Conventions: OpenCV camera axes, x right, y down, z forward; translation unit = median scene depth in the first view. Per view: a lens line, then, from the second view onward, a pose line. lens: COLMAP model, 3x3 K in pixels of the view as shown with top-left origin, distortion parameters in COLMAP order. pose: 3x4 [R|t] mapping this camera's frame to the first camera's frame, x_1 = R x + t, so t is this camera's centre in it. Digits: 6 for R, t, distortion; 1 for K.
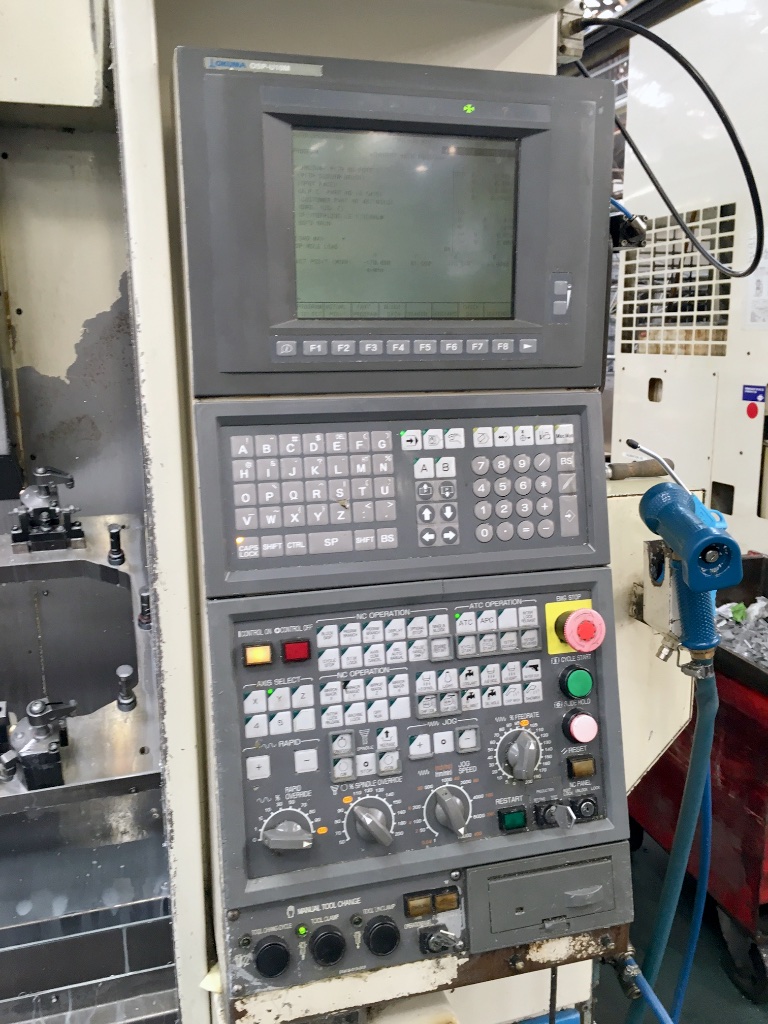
lens RADIAL K [[869.5, 0, 384.0], [0, 869.5, 512.0], [0, 0, 1]] dist [0.075469, -0.109792]
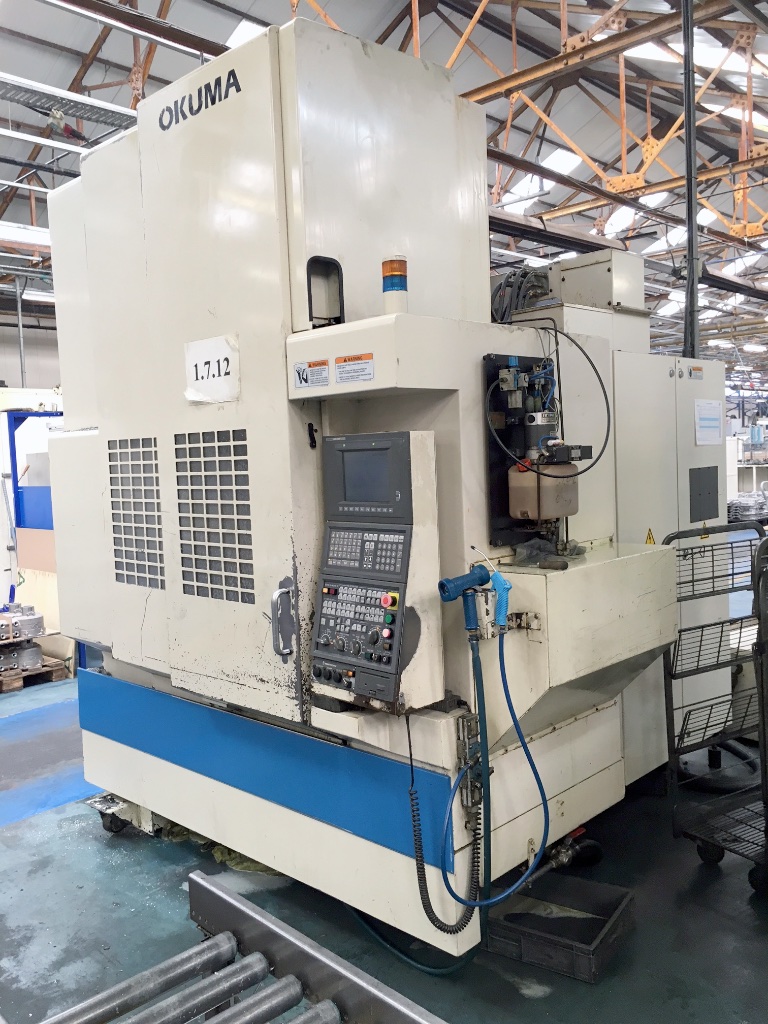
lens RADIAL K [[869.5, 0, 384.0], [0, 869.5, 512.0], [0, 0, 1]] dist [0.075469, -0.109792]
pose [[0.470873, 0.047070, -0.880944, 3.011742], [-0.142162, 0.989574, -0.023113, -0.108355], [0.870671, 0.136120, 0.472655, -0.540257]]
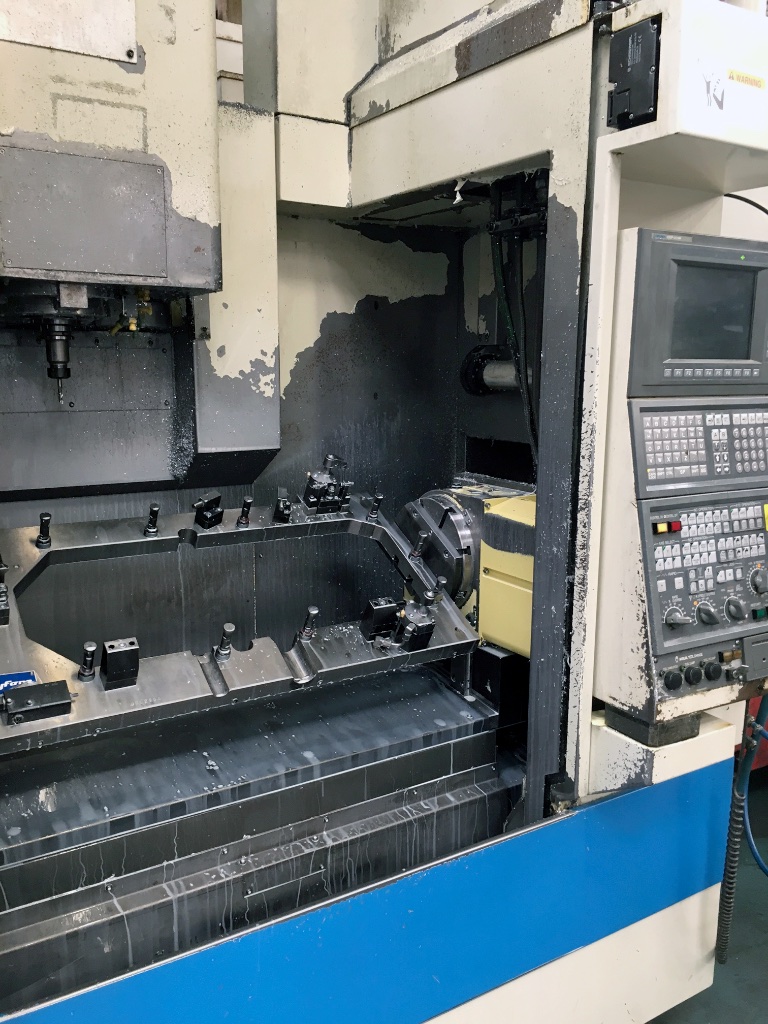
lens RADIAL K [[869.5, 0, 384.0], [0, 869.5, 512.0], [0, 0, 1]] dist [0.075469, -0.109792]
pose [[0.968499, -0.029076, 0.247315, -1.160828], [0.036716, 0.998979, -0.026334, 0.147587], [-0.246297, 0.034585, 0.968577, -0.711730]]
